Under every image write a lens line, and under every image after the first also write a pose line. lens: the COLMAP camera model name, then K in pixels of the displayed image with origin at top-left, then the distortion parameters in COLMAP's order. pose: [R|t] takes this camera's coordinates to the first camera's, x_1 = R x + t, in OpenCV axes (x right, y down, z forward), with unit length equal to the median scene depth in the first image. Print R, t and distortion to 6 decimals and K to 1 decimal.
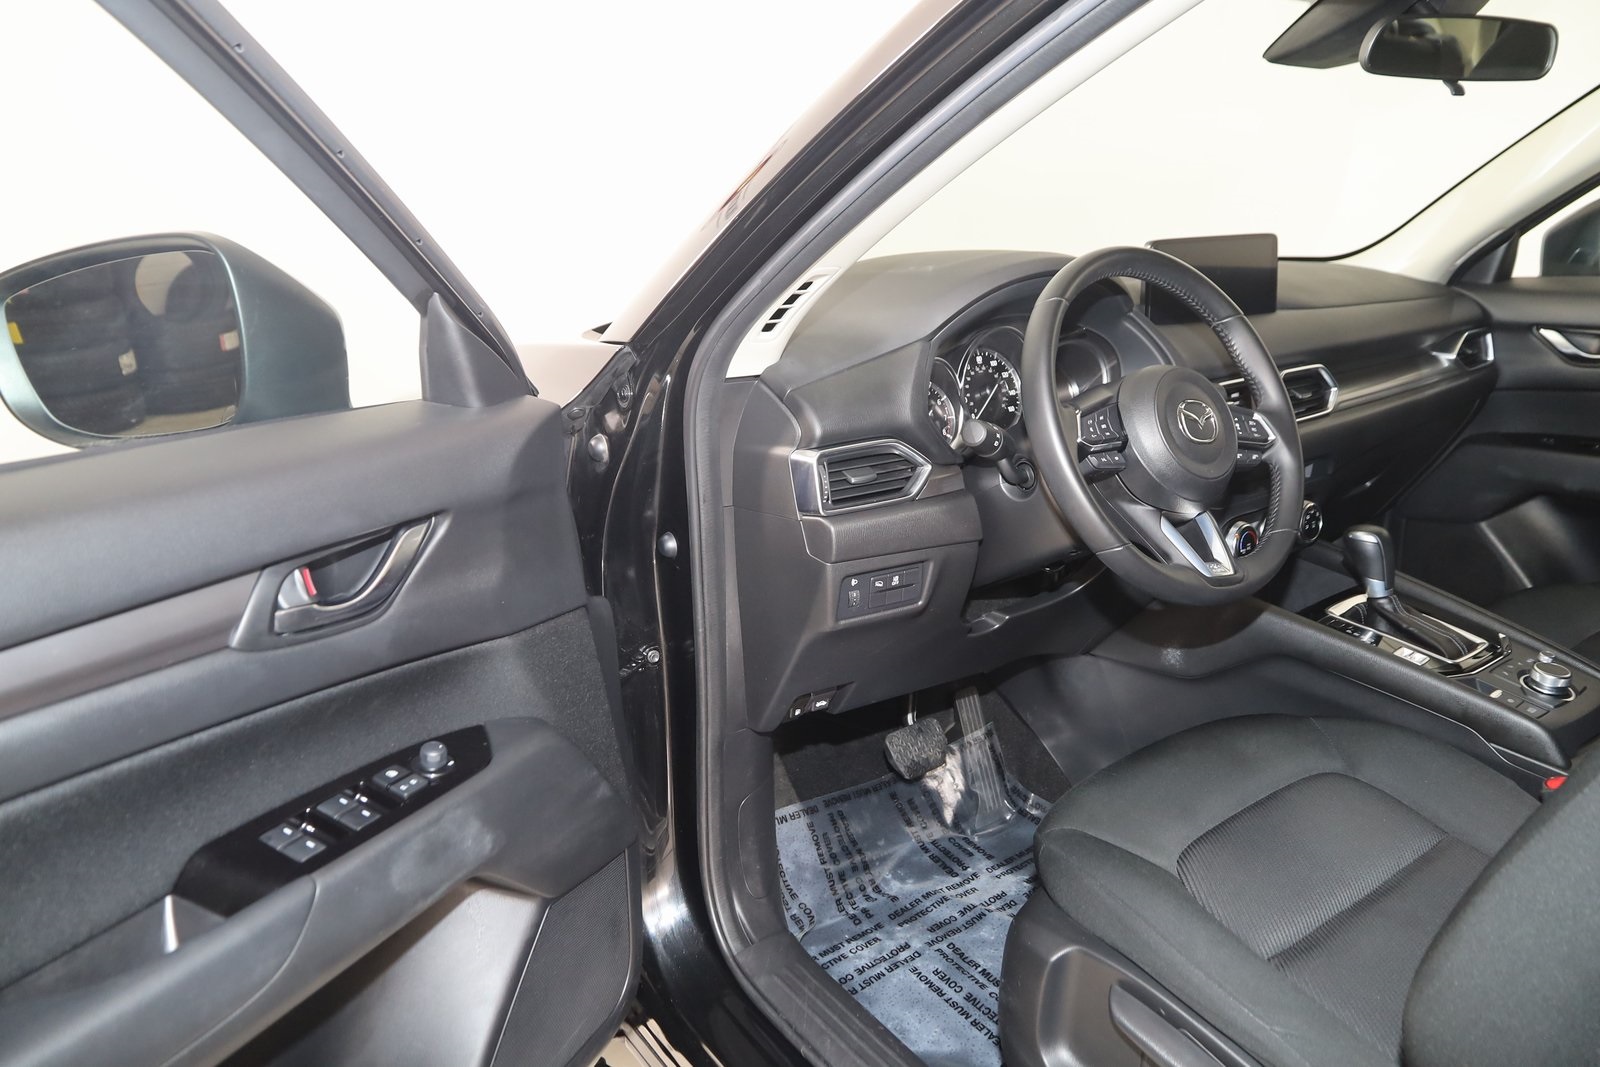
lens RADIAL K [[1101.1, 0, 800.0], [0, 1101.1, 533.5], [0, 0, 1]] dist [-0.117960, 0.089974]
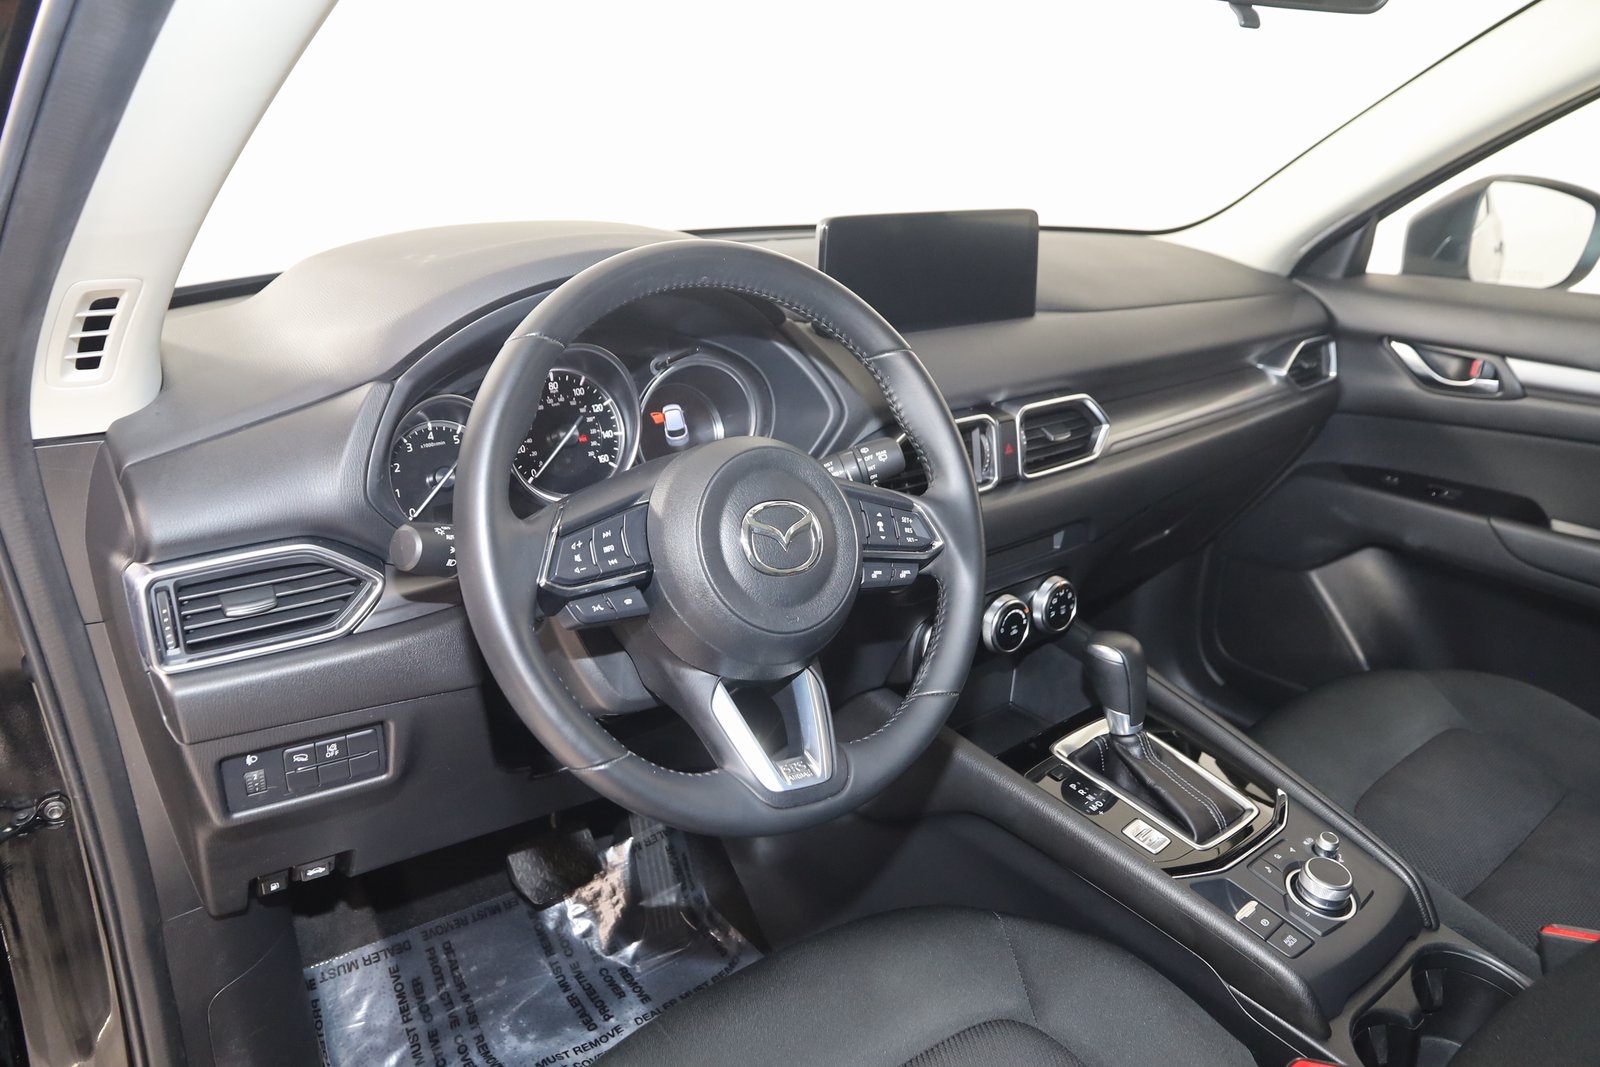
lens RADIAL K [[1101.1, 0, 800.0], [0, 1101.1, 533.5], [0, 0, 1]] dist [-0.117960, 0.089974]
pose [[0.996414, 0.033282, 0.077786, 0.225528], [-0.038967, 0.996589, 0.072749, -0.104038], [-0.075100, -0.075519, 0.994312, 0.255826]]
